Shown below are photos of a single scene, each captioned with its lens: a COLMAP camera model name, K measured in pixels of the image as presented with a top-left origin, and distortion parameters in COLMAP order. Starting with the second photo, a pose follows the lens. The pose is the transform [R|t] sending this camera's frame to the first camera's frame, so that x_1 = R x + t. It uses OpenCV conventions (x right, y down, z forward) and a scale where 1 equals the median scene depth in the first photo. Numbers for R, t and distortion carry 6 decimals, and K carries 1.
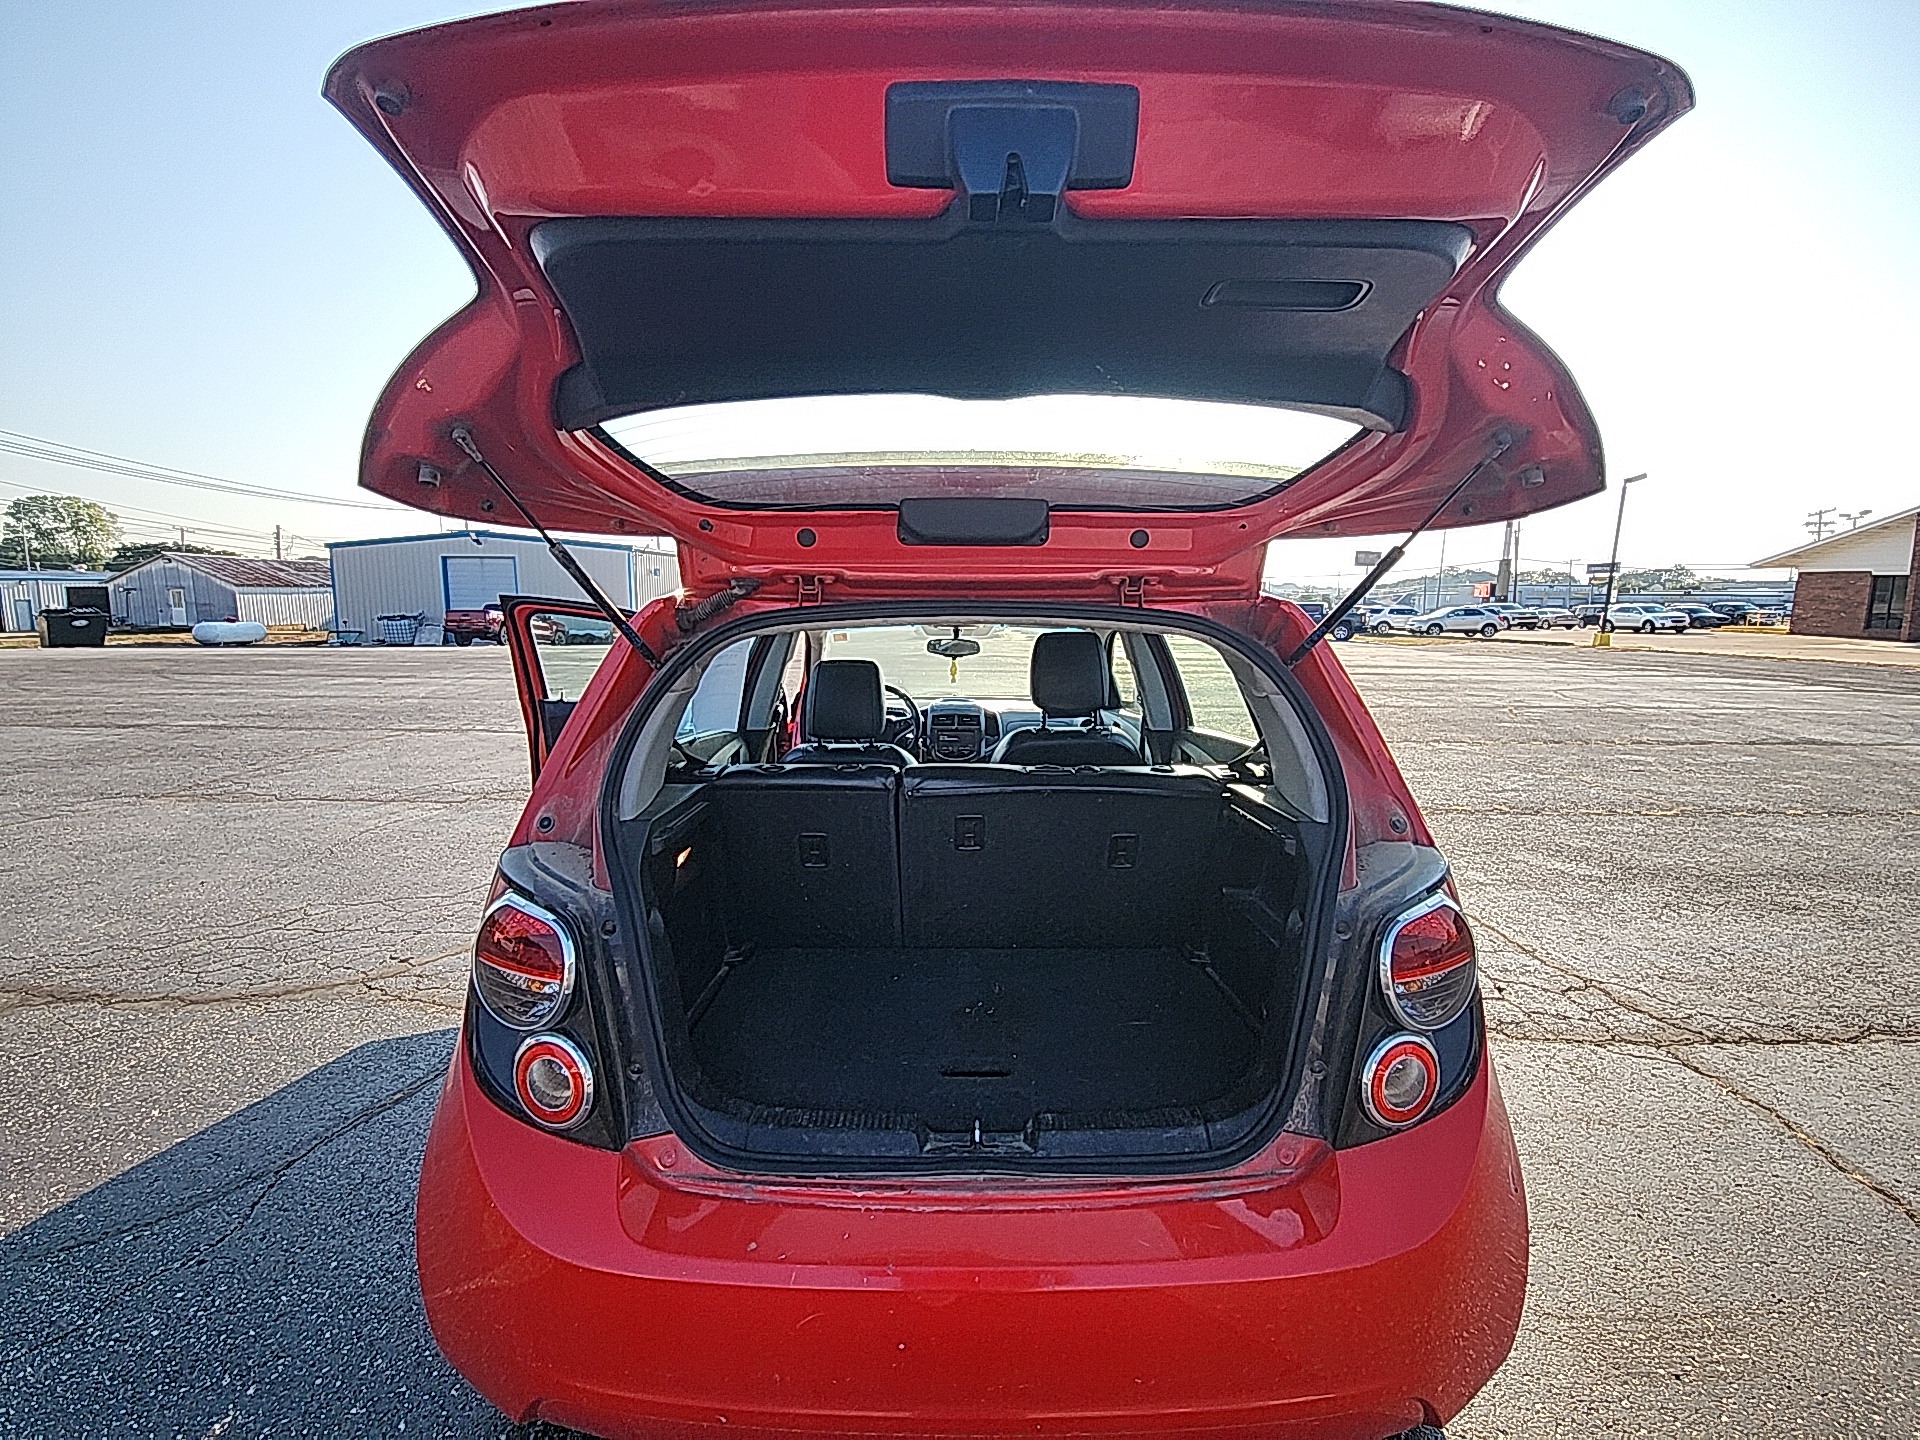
lens RADIAL K [[760.6, 0, 940.5], [0, 760.6, 710.4], [0, 0, 1]] dist [0.020326, -0.015189]
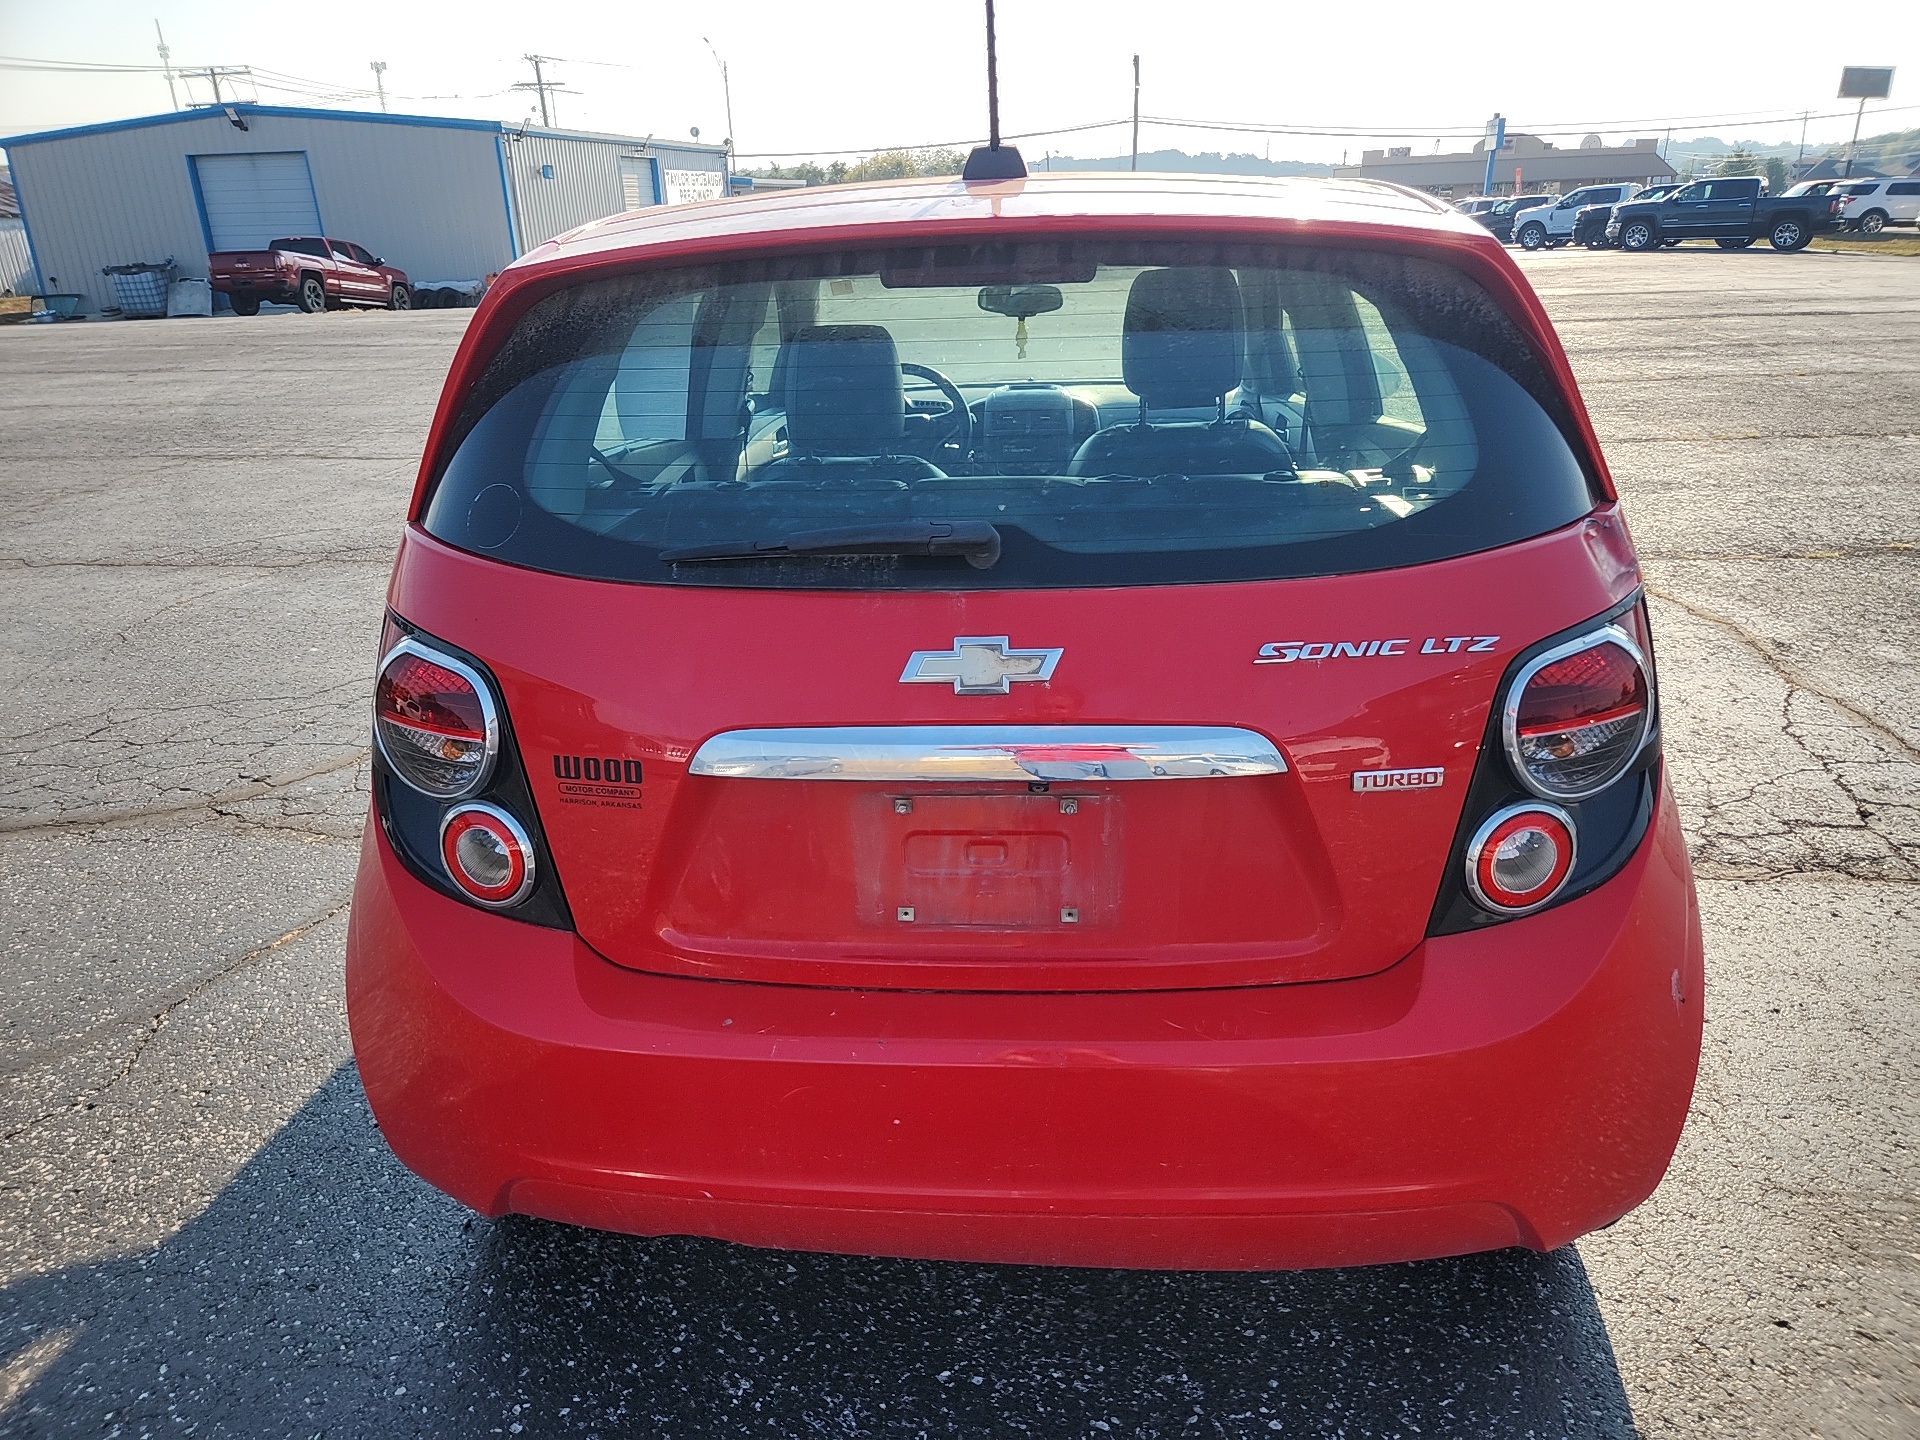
lens RADIAL K [[1292.8, 0, 960.0], [0, 1292.8, 720.0], [0, 0, 1]] dist [0.059555, -0.044187]
pose [[0.996891, -0.008524, -0.078330, 0.049436], [0.026459, 0.972617, 0.230902, 0.006256], [0.074217, -0.232256, 0.969819, -0.126139]]
